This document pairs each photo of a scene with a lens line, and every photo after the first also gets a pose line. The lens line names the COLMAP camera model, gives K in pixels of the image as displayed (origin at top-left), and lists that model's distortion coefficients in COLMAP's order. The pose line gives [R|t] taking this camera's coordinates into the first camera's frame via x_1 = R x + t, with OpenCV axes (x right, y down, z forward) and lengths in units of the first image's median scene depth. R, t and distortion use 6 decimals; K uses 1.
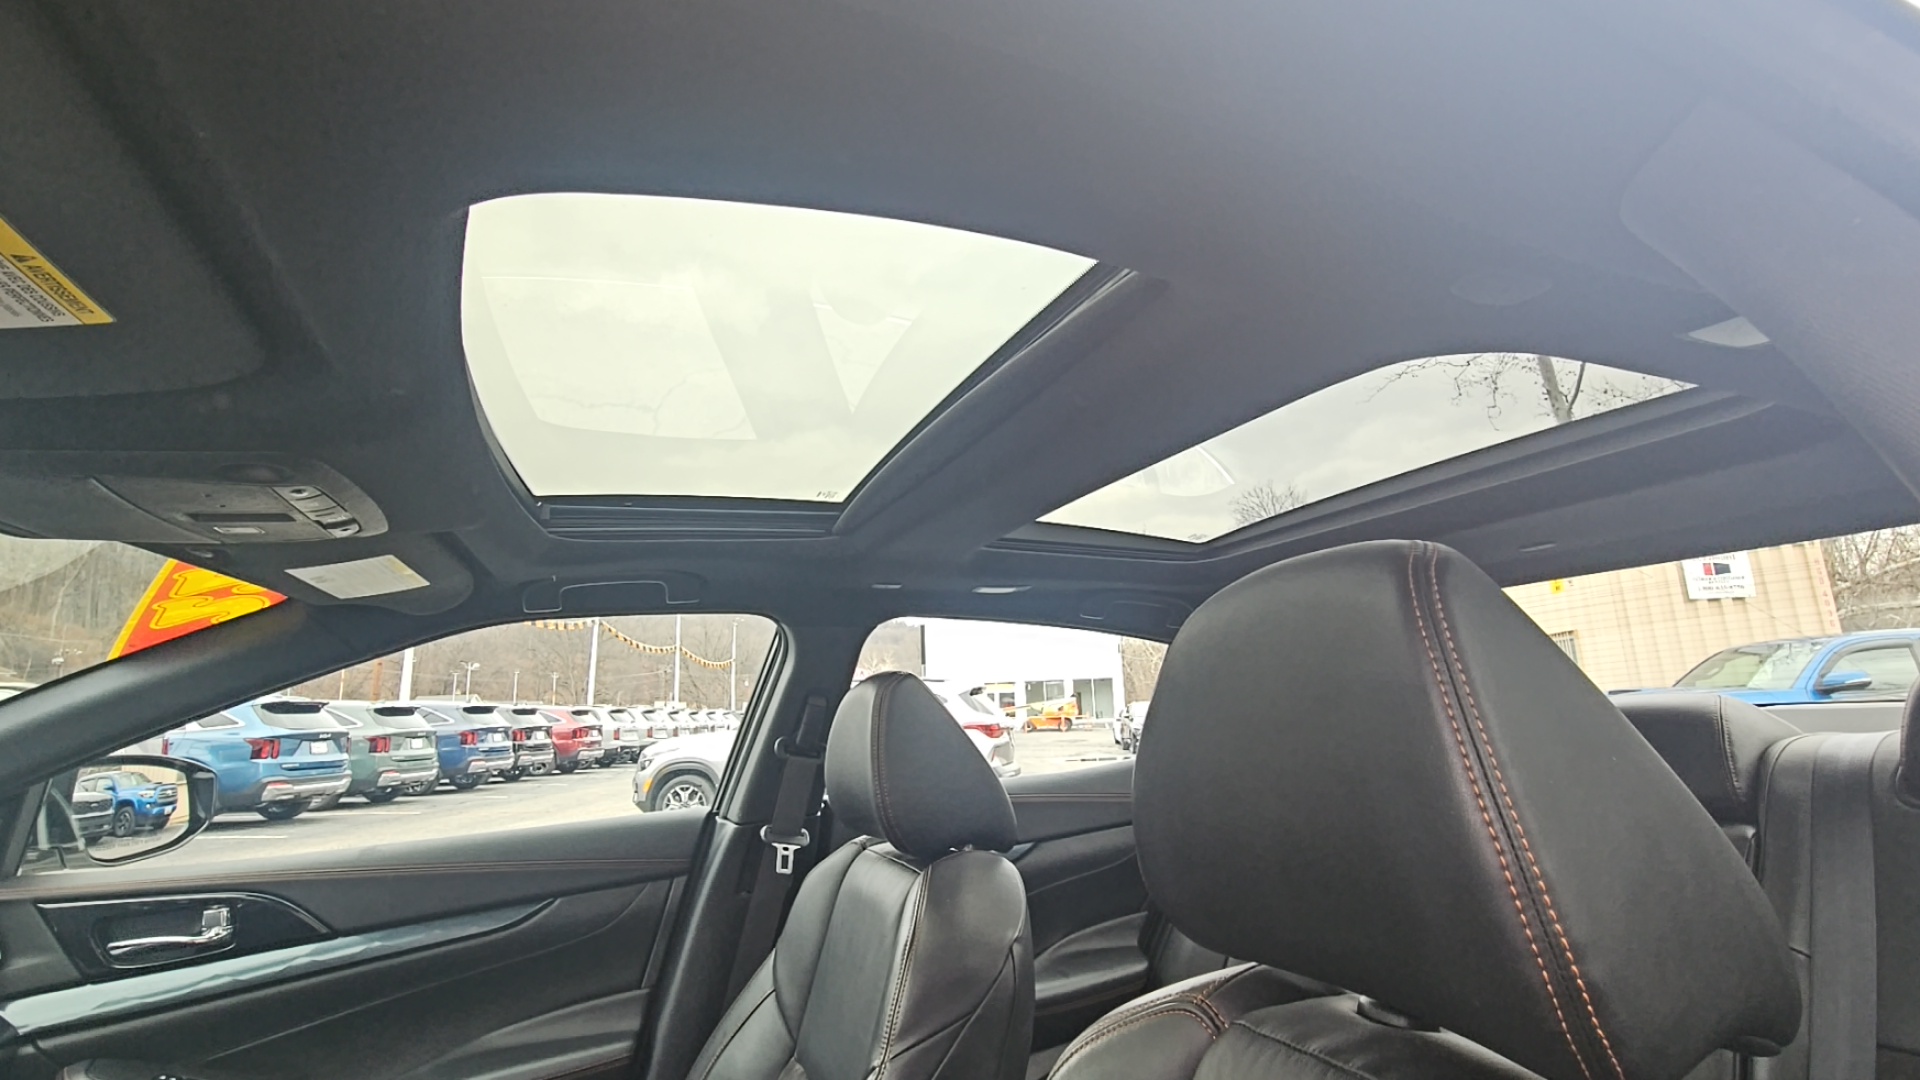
lens RADIAL K [[858.6, 0, 957.4], [0, 858.6, 535.1], [0, 0, 1]] dist [0.013255, -0.008591]
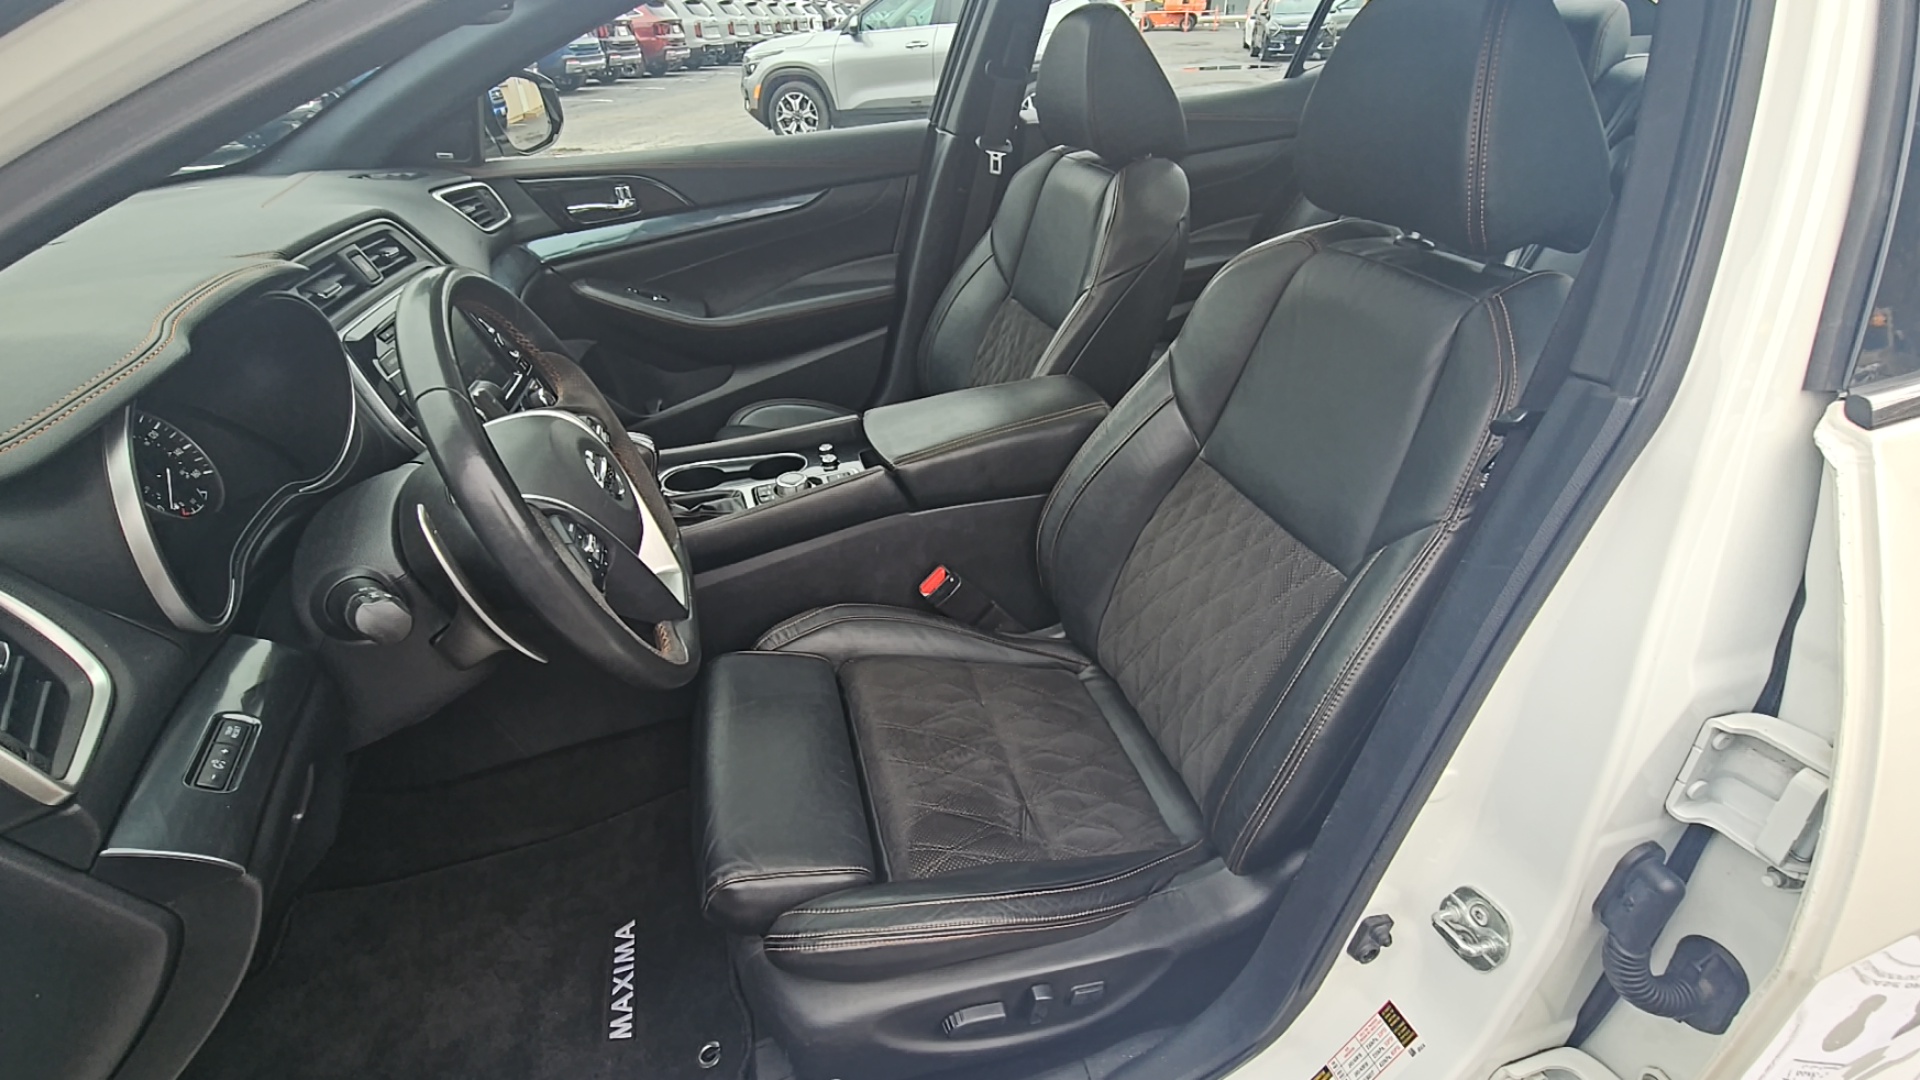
lens RADIAL K [[858.6, 0, 957.4], [0, 858.6, 535.1], [0, 0, 1]] dist [0.013255, -0.008591]
pose [[0.994649, 0.059815, -0.084234, -0.113149], [0.014221, 0.728307, 0.685104, -0.113388], [0.102328, -0.682636, 0.723559, -0.351531]]
